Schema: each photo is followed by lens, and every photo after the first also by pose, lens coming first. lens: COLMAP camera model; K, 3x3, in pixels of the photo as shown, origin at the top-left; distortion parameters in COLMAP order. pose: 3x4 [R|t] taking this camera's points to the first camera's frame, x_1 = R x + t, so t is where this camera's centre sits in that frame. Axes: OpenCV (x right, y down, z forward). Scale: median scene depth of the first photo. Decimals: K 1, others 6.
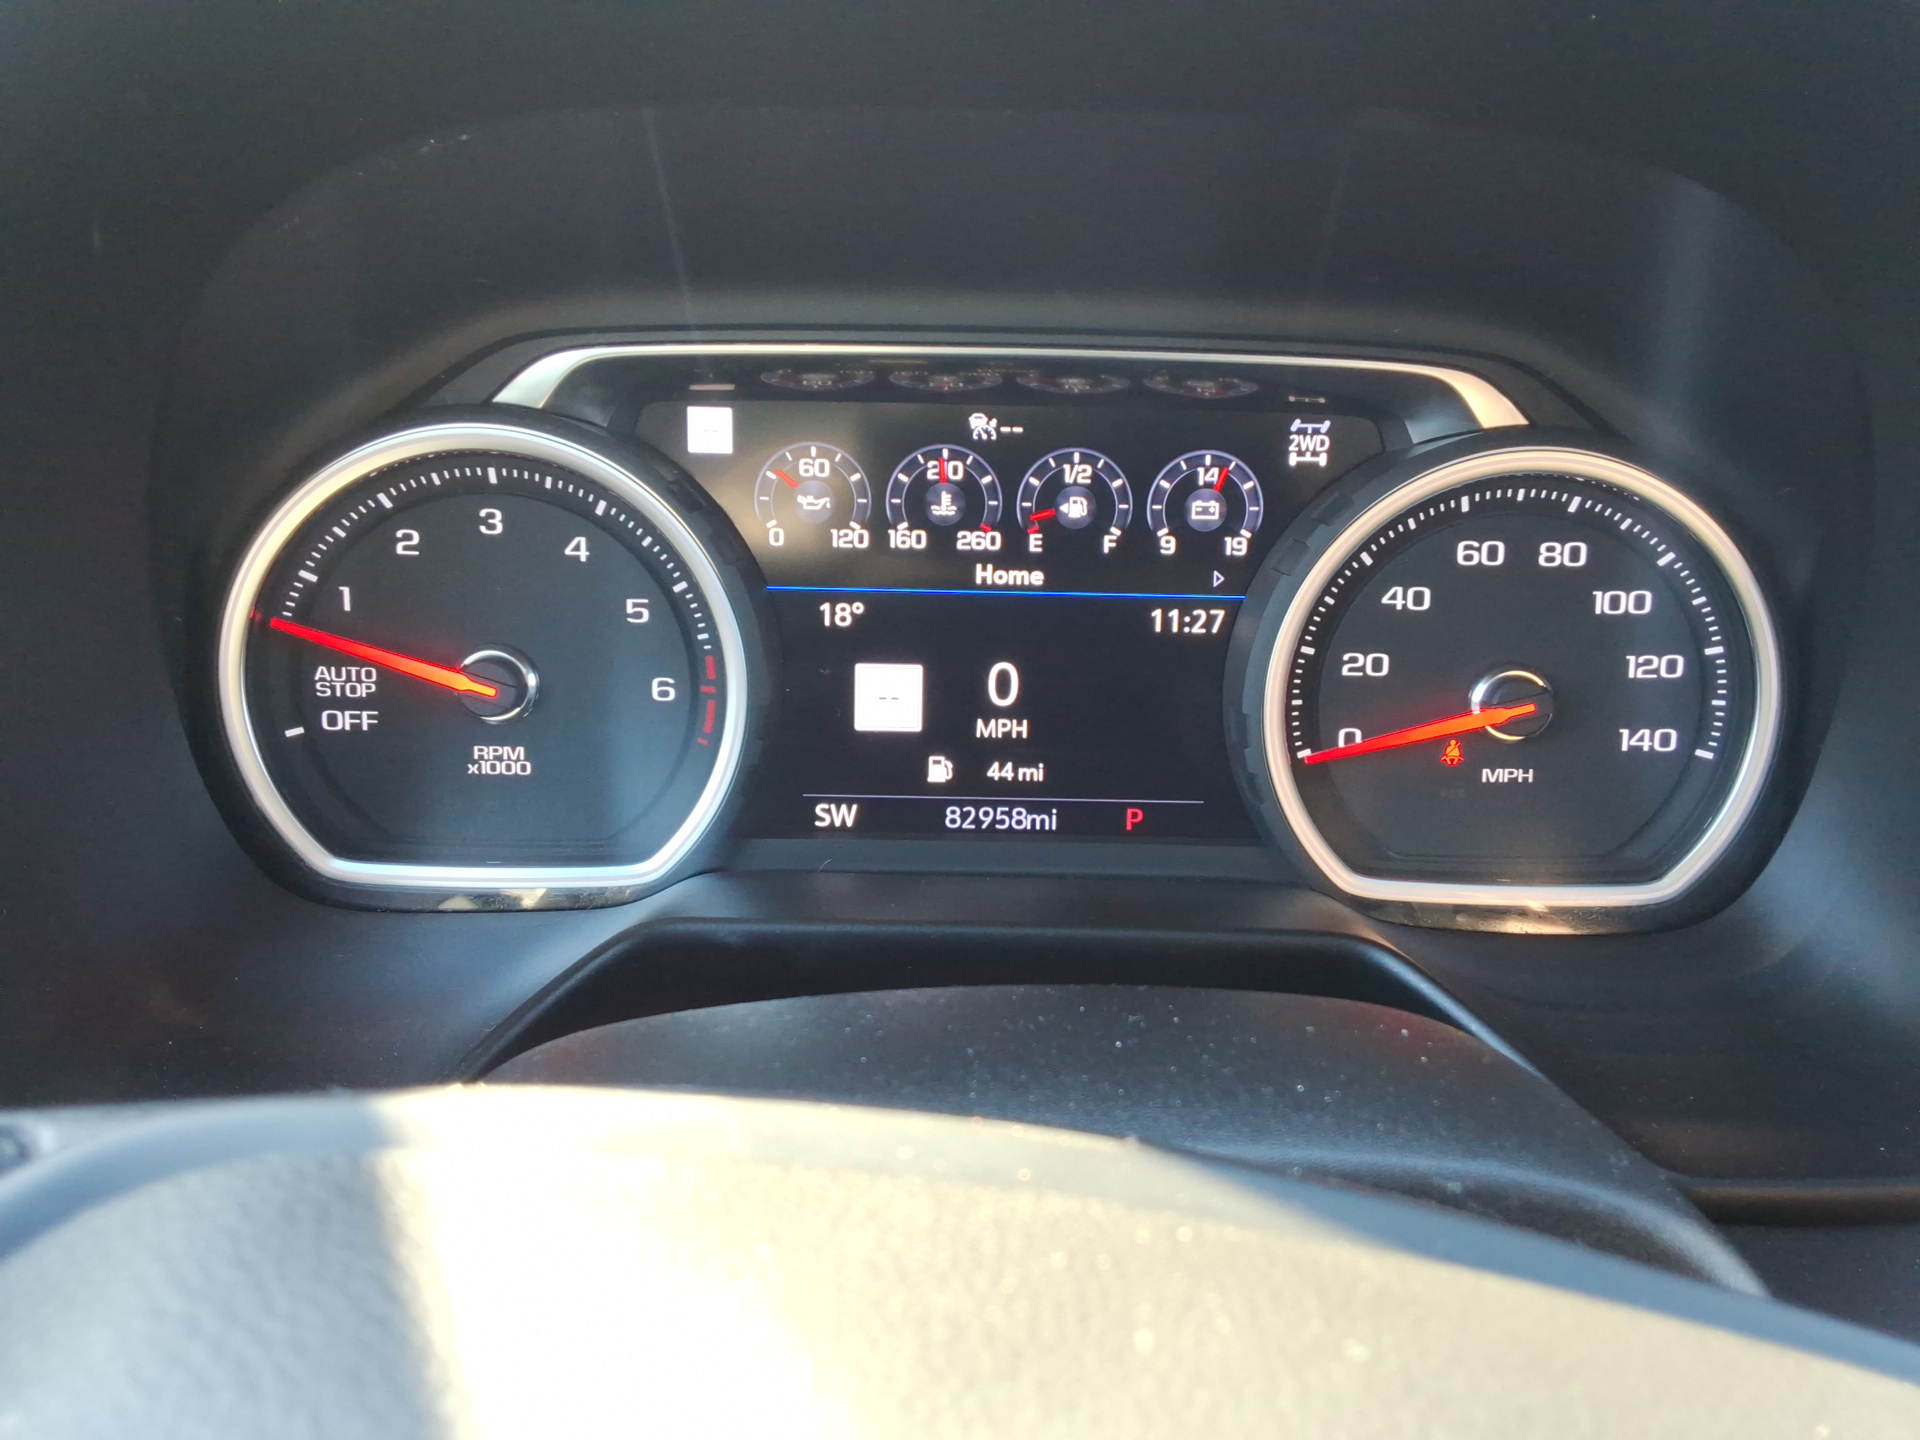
lens RADIAL K [[1514.5, 0, 982.0], [0, 1514.5, 697.0], [0, 0, 1]] dist [0.121134, -0.173694]
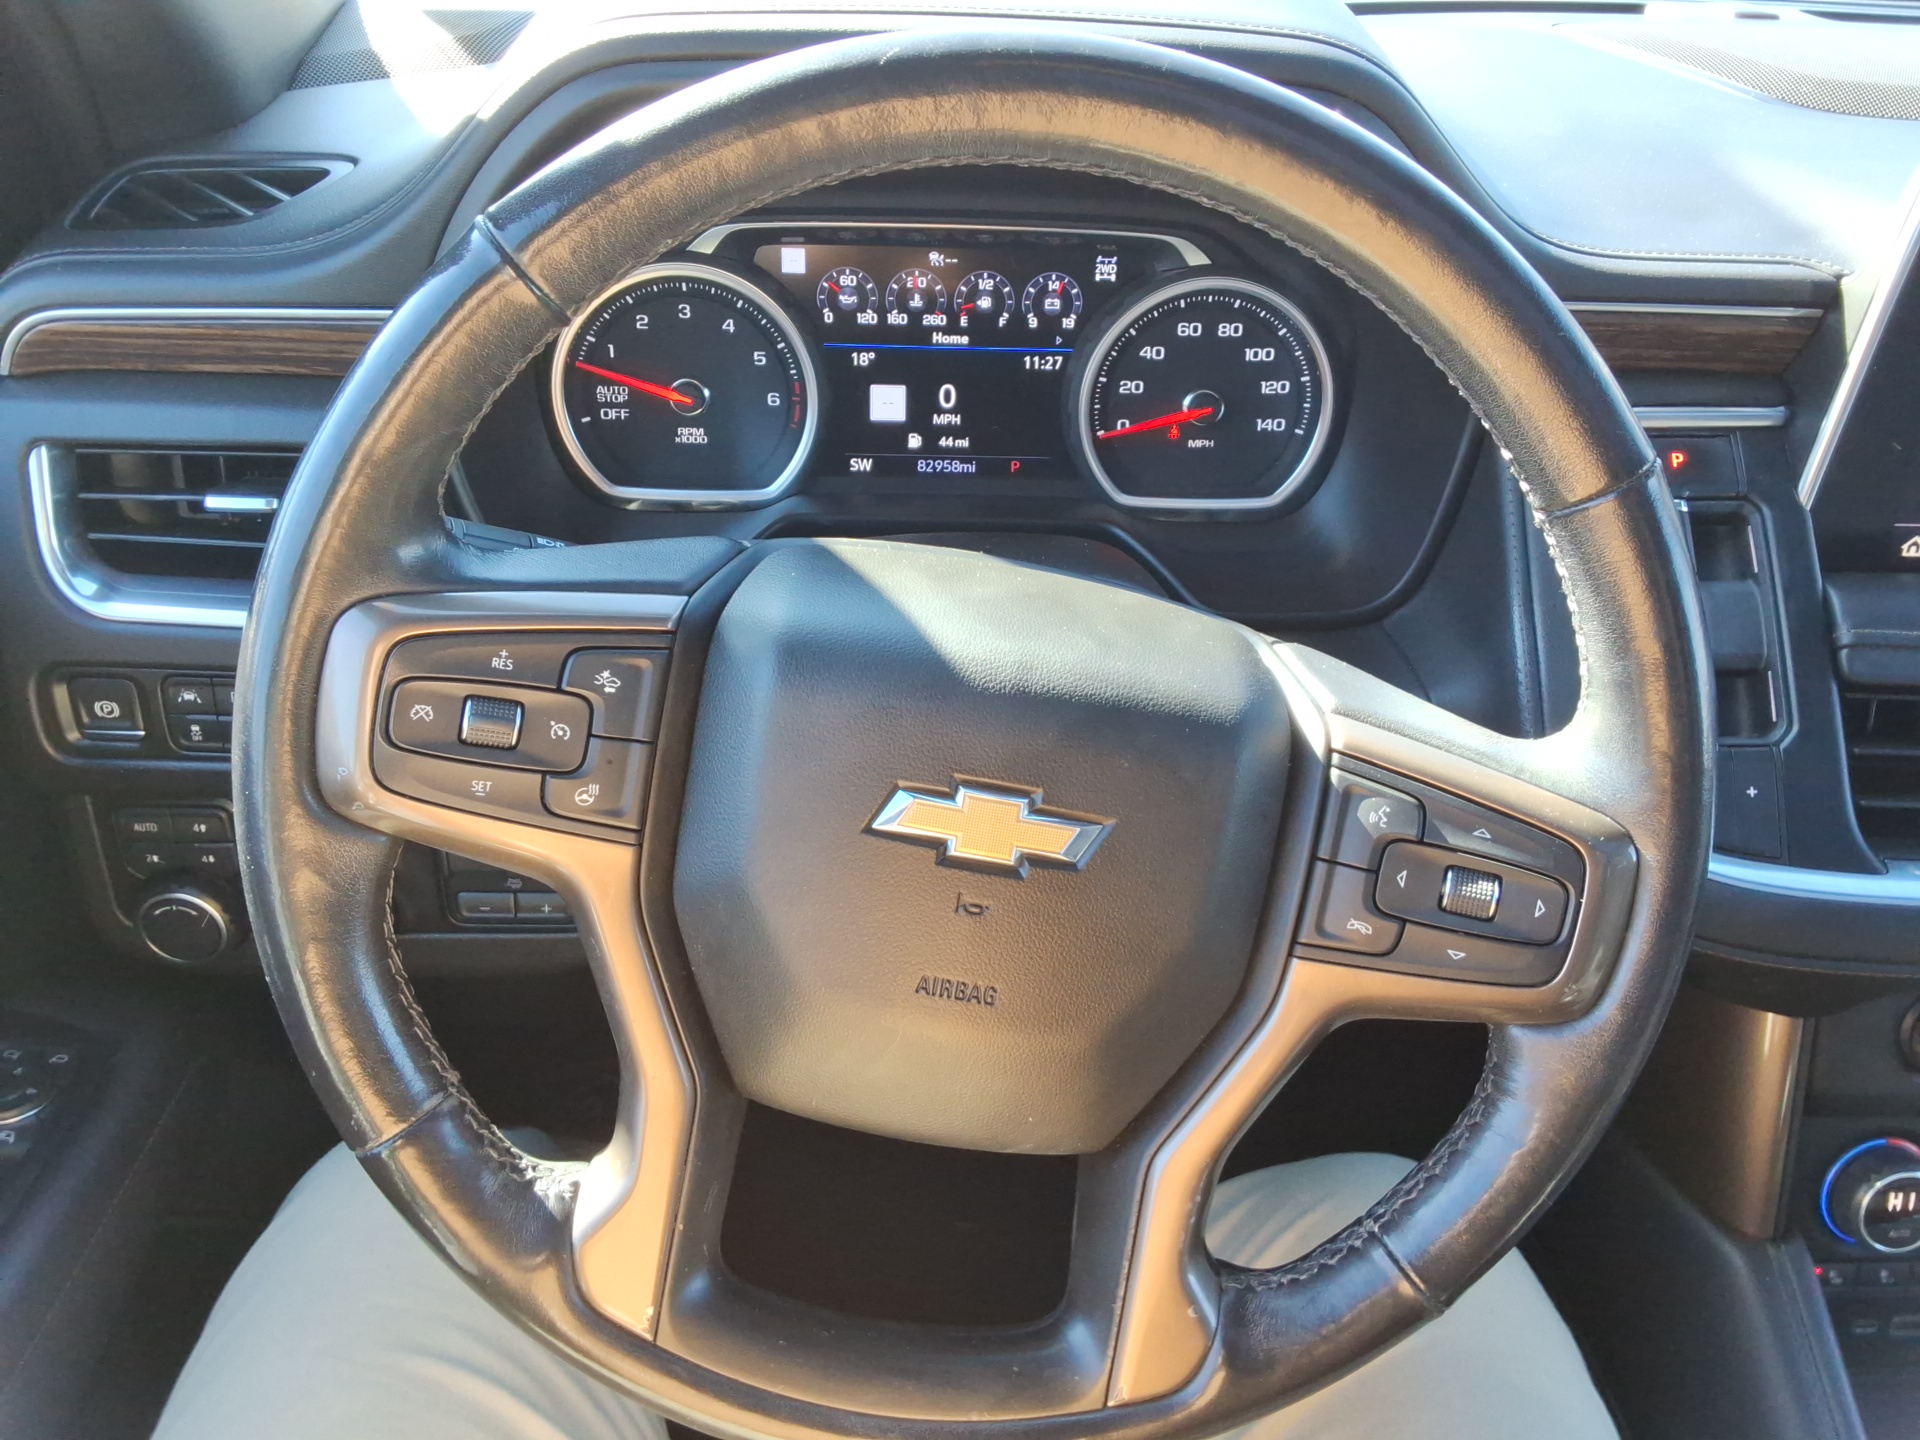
lens RADIAL K [[1554.1, 0, 980.1], [0, 1554.1, 679.1], [0, 0, 1]] dist [0.168175, -0.285243]
pose [[0.999230, -0.005716, 0.038807, -0.024131], [-0.003016, 0.975203, 0.221293, -0.099574], [-0.039110, -0.221240, 0.974435, -1.039627]]
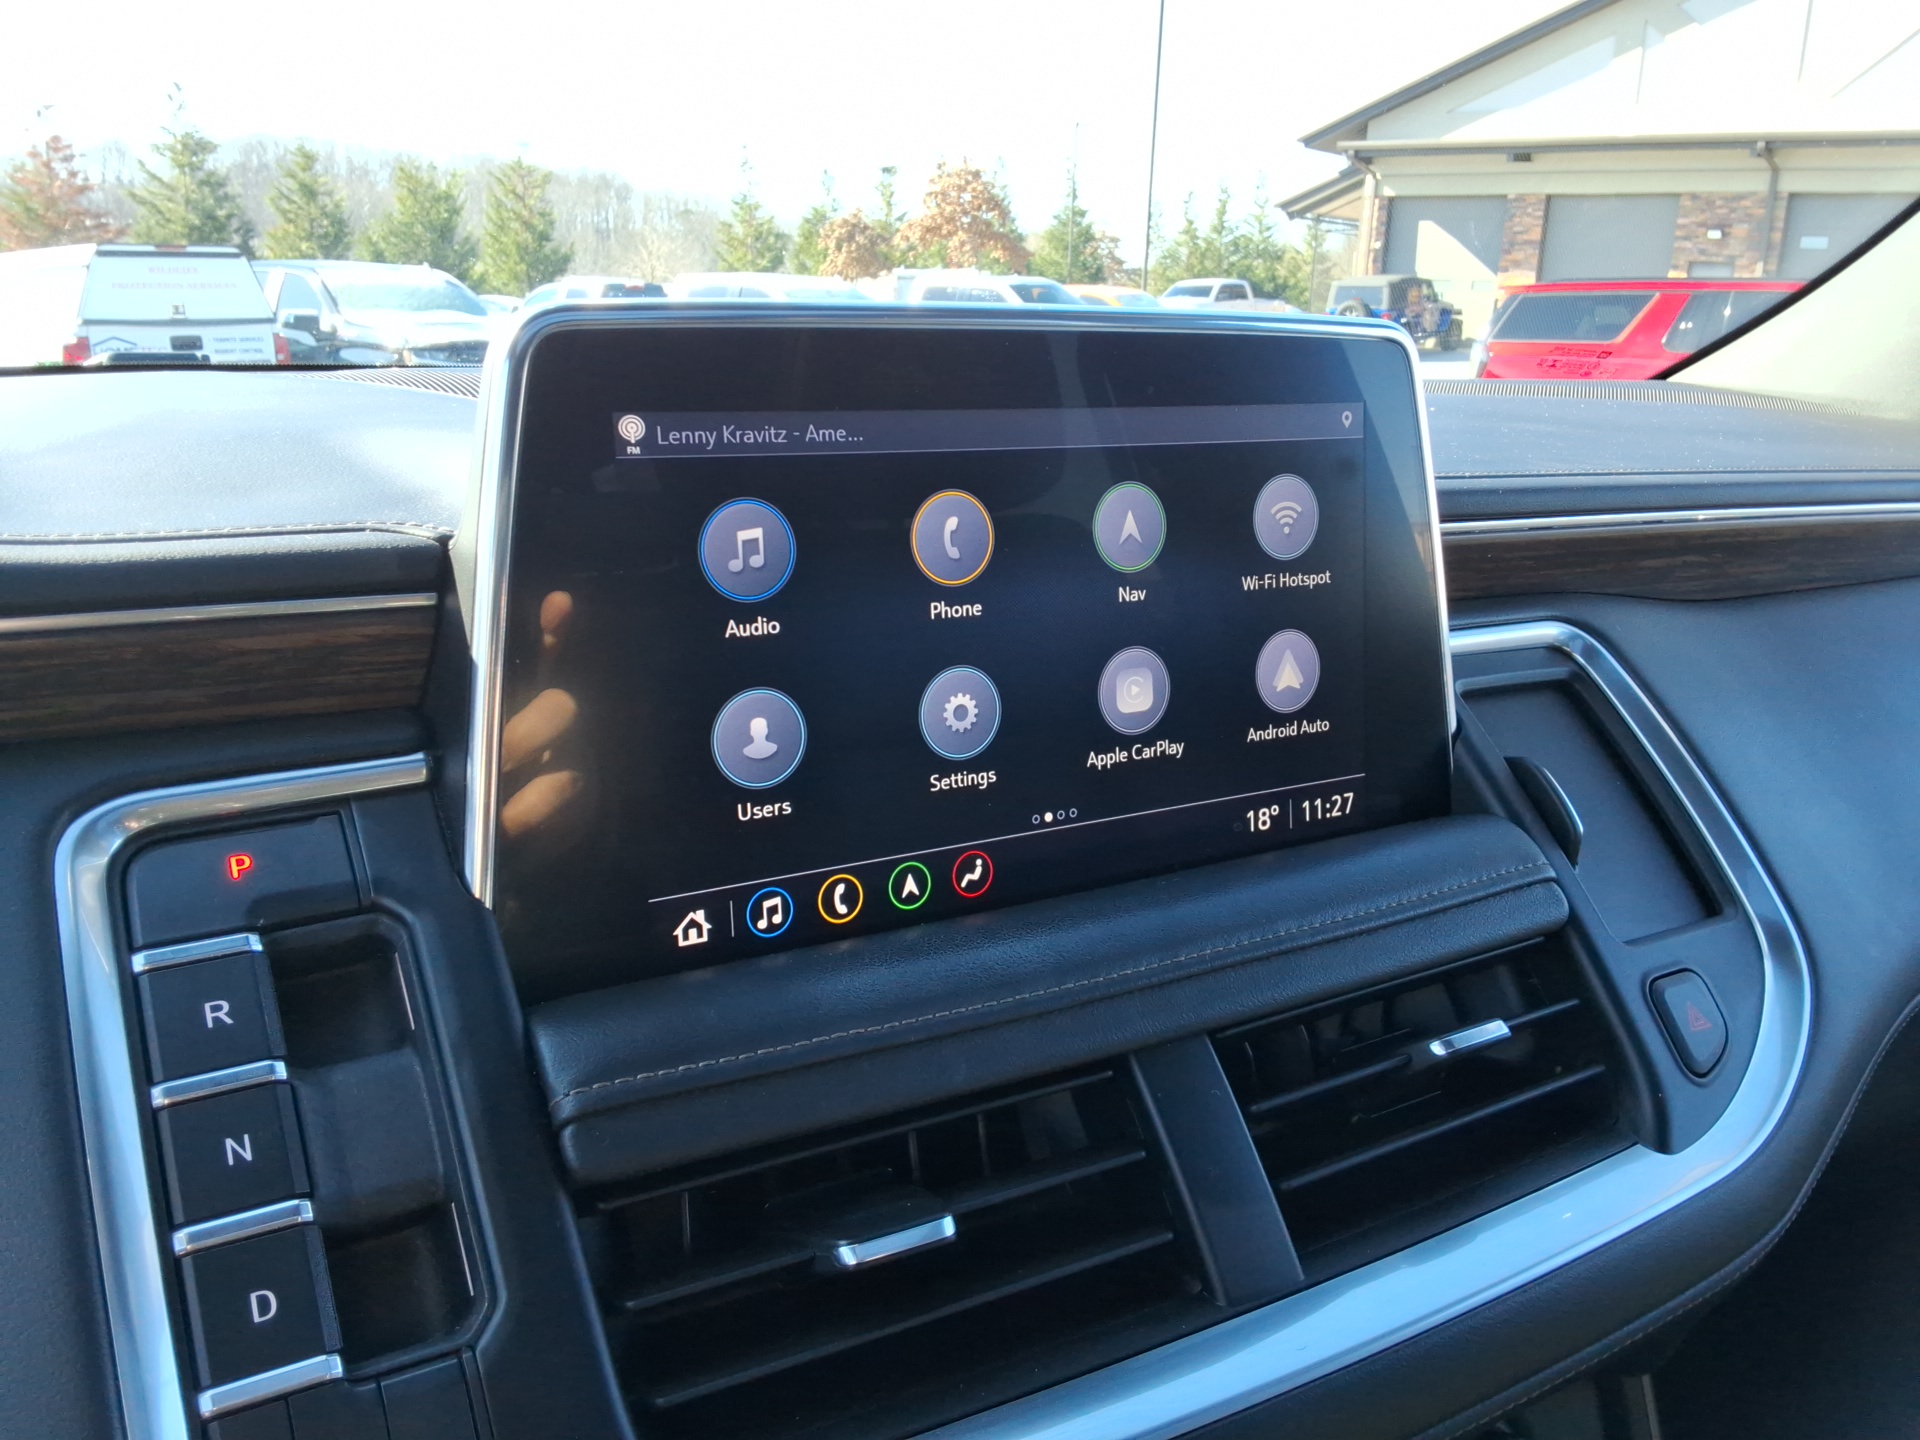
lens RADIAL K [[1530.6, 0, 960.0], [0, 1530.6, 720.0], [0, 0, 1]] dist [0.128150, -0.207721]
pose [[0.862313, -0.130080, 0.489382, 0.698657], [0.171025, 0.984467, -0.039678, 0.067223], [-0.476620, 0.117912, 0.871166, -0.414489]]
